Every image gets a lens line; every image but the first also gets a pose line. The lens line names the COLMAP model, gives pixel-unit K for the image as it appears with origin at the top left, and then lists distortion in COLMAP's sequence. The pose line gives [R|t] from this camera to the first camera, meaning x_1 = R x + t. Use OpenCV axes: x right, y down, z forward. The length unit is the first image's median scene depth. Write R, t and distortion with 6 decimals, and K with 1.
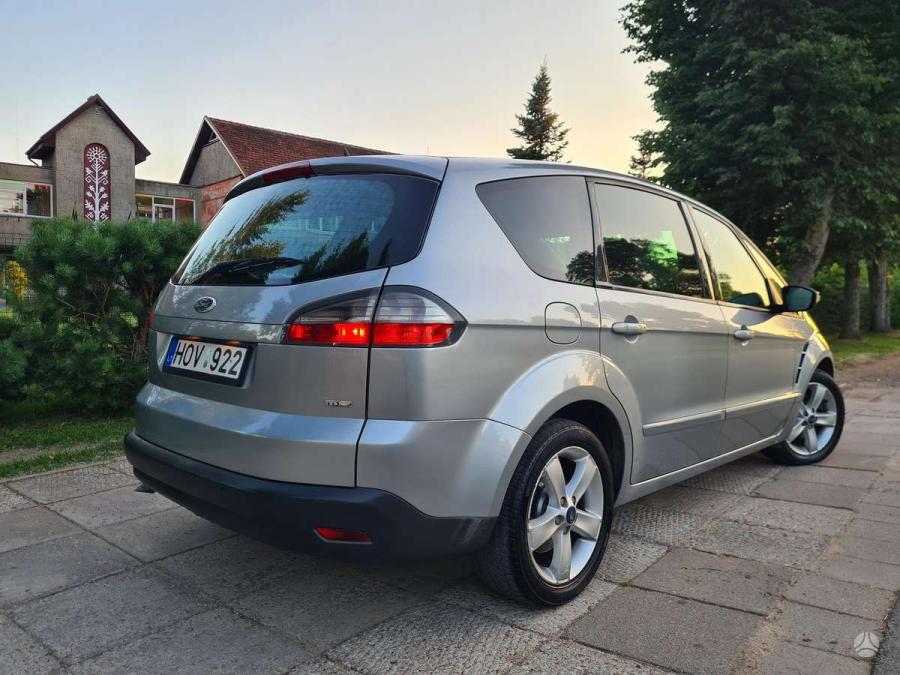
lens RADIAL K [[688.3, 0, 450.0], [0, 688.3, 337.5], [0, 0, 1]] dist [0.065485, -0.061914]
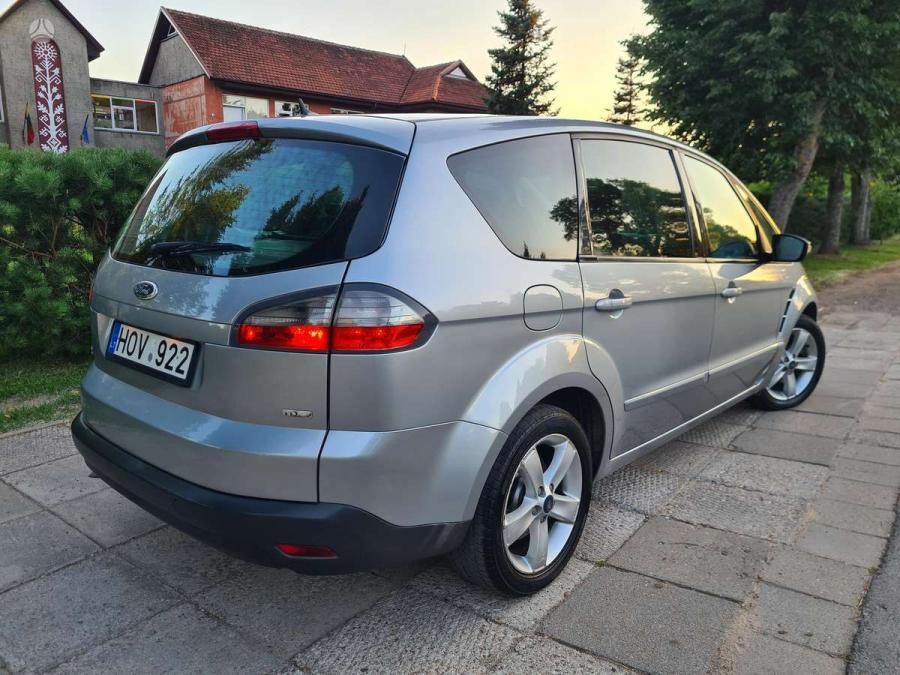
lens RADIAL K [[688.2, 0, 457.1], [0, 688.2, 345.7], [0, 0, 1]] dist [0.063442, -0.057347]
pose [[0.999281, -0.009727, 0.036650, 0.007852], [0.004317, 0.989437, 0.144902, -0.055870], [-0.037672, -0.144640, 0.988767, 0.045950]]
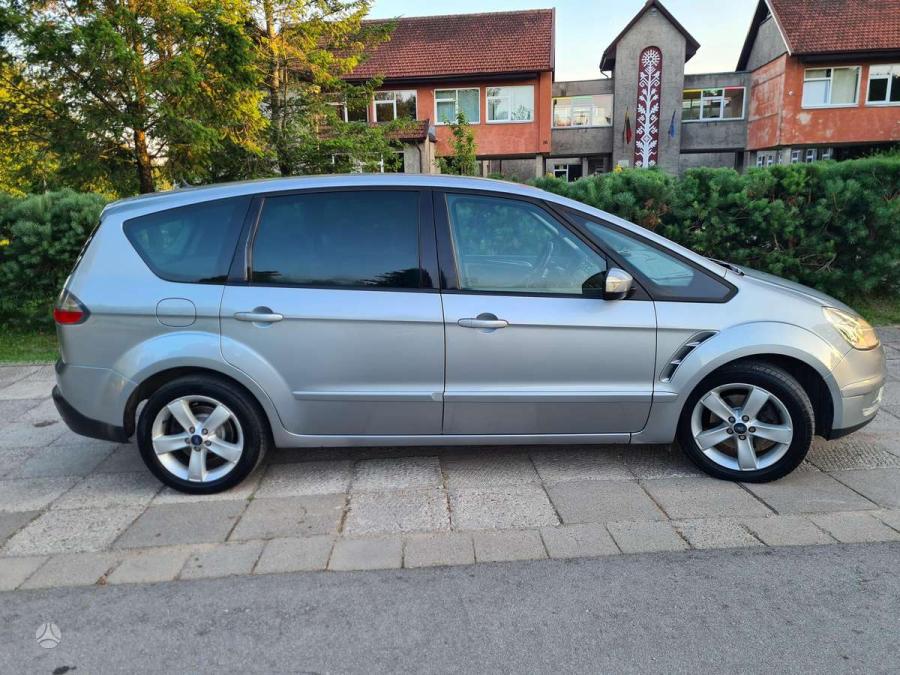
lens RADIAL K [[678.8, 0, 437.7], [0, 678.8, 342.1], [0, 0, 1]] dist [0.064293, -0.054194]
pose [[0.659663, 0.131087, -0.740041, 0.862680], [-0.003808, 0.985242, 0.171127, -0.112216], [0.751552, -0.110068, 0.650427, 0.249049]]
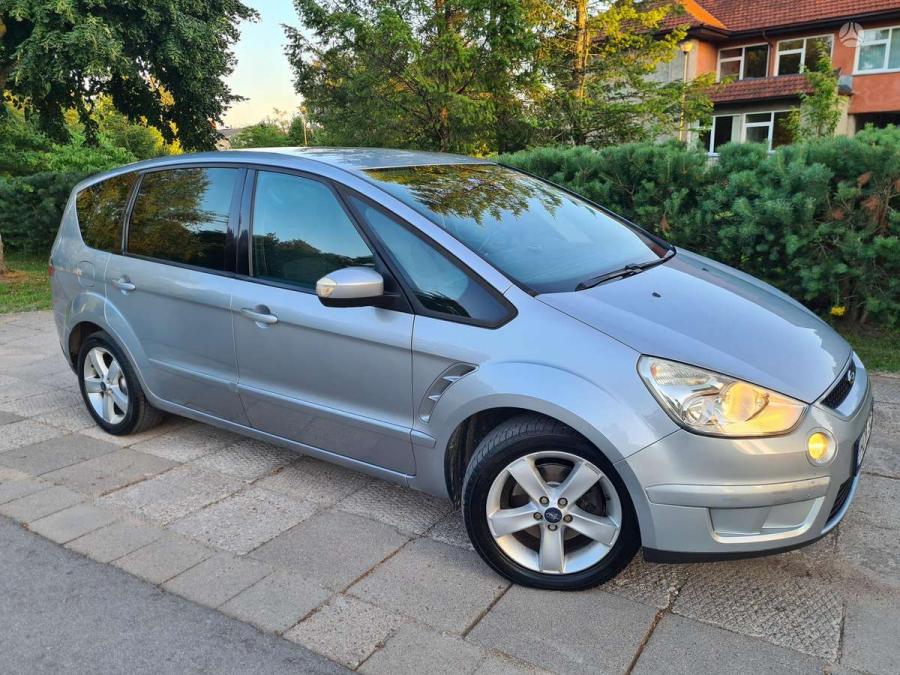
lens RADIAL K [[671.2, 0, 435.2], [0, 671.2, 327.8], [0, 0, 1]] dist [0.083204, -0.084042]
pose [[0.113954, 0.207876, -0.971495, 1.019720], [-0.021548, 0.978152, 0.206773, -0.136172], [0.993252, -0.002629, 0.115944, 0.881646]]
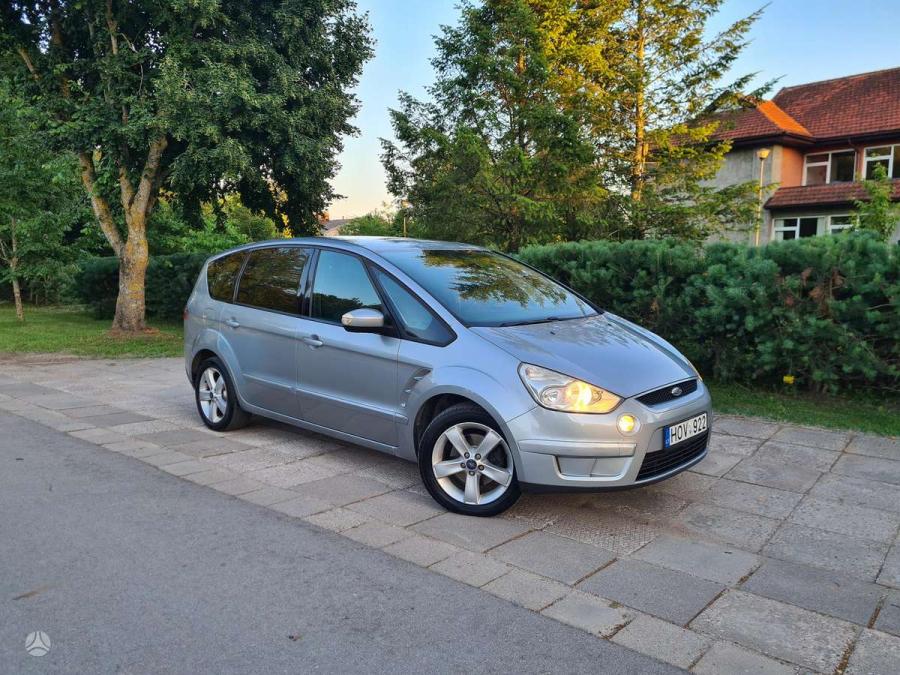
lens RADIAL K [[671.2, 0, 435.2], [0, 671.2, 327.8], [0, 0, 1]] dist [0.083204, -0.084042]
pose [[-0.031021, 0.082111, -0.996140, 1.371648], [-0.054091, 0.995022, 0.083703, -0.122450], [0.998054, 0.056479, -0.026425, 1.002230]]
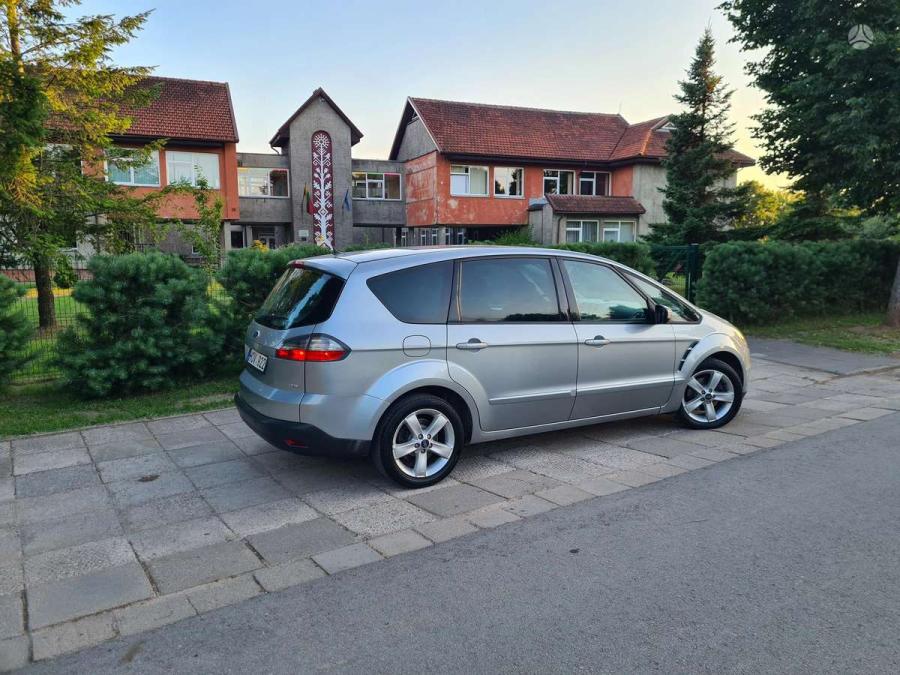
lens RADIAL K [[688.3, 0, 450.0], [0, 688.3, 337.5], [0, 0, 1]] dist [0.065485, -0.061914]
pose [[0.952074, 0.015560, -0.305470, 0.454020], [0.005831, 0.997600, 0.068992, -0.095972], [0.305811, -0.067466, 0.949699, -0.438833]]
